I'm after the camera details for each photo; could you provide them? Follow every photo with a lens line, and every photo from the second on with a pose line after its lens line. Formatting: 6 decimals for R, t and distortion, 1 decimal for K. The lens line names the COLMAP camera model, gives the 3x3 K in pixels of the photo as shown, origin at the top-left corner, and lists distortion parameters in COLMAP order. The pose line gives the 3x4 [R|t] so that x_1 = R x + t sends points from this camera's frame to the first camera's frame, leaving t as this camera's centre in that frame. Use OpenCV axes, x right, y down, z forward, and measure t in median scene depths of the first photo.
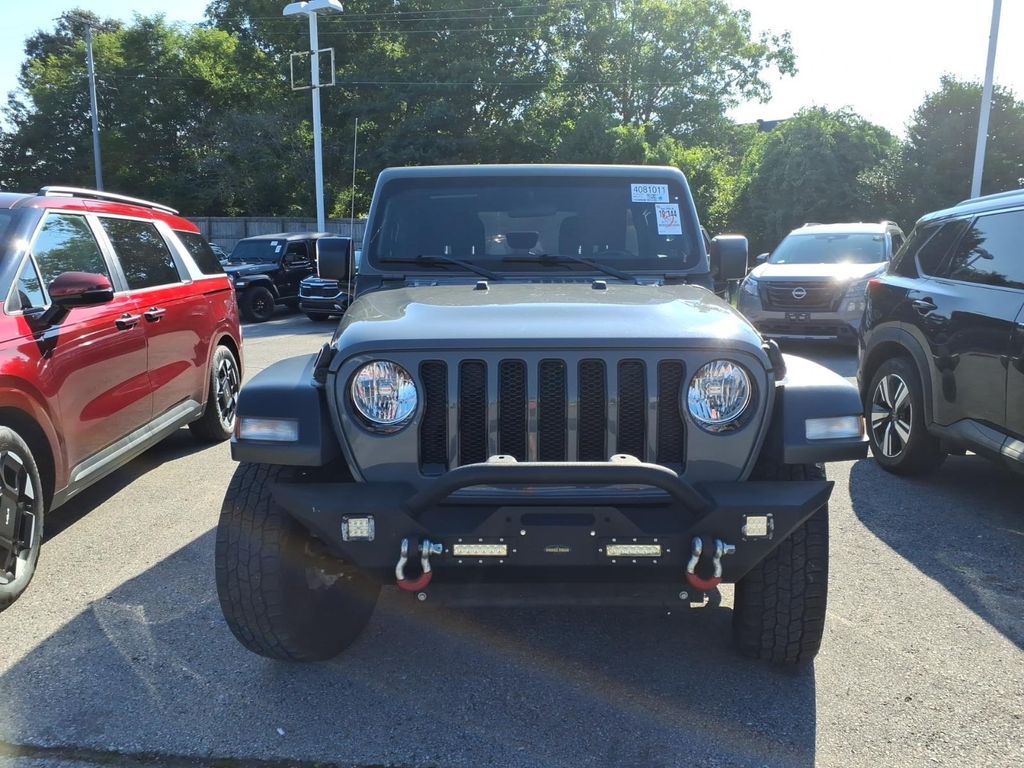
lens RADIAL K [[850.5, 0, 521.7], [0, 850.5, 383.8], [0, 0, 1]] dist [0.043255, -0.031759]
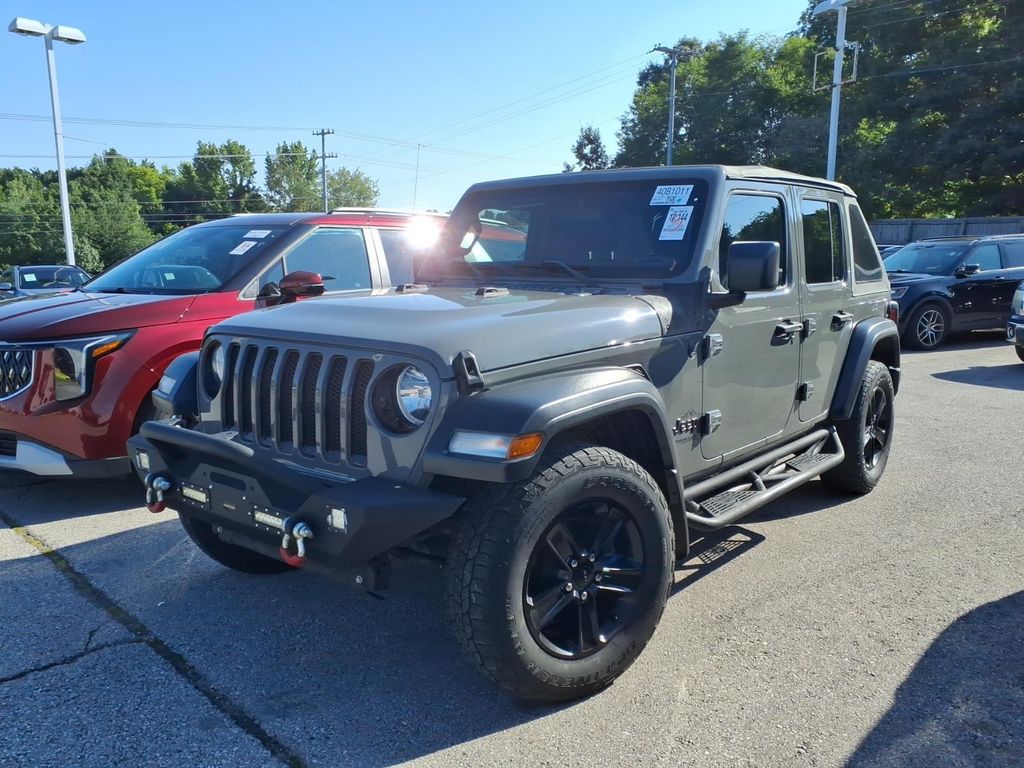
lens RADIAL K [[850.5, 0, 506.1], [0, 850.5, 387.5], [0, 0, 1]] dist [0.043255, -0.031759]
pose [[0.768355, 0.105556, -0.631260, 0.110746], [-0.106330, 0.993652, 0.036732, -0.005666], [0.631130, 0.038899, 0.774701, 0.032158]]
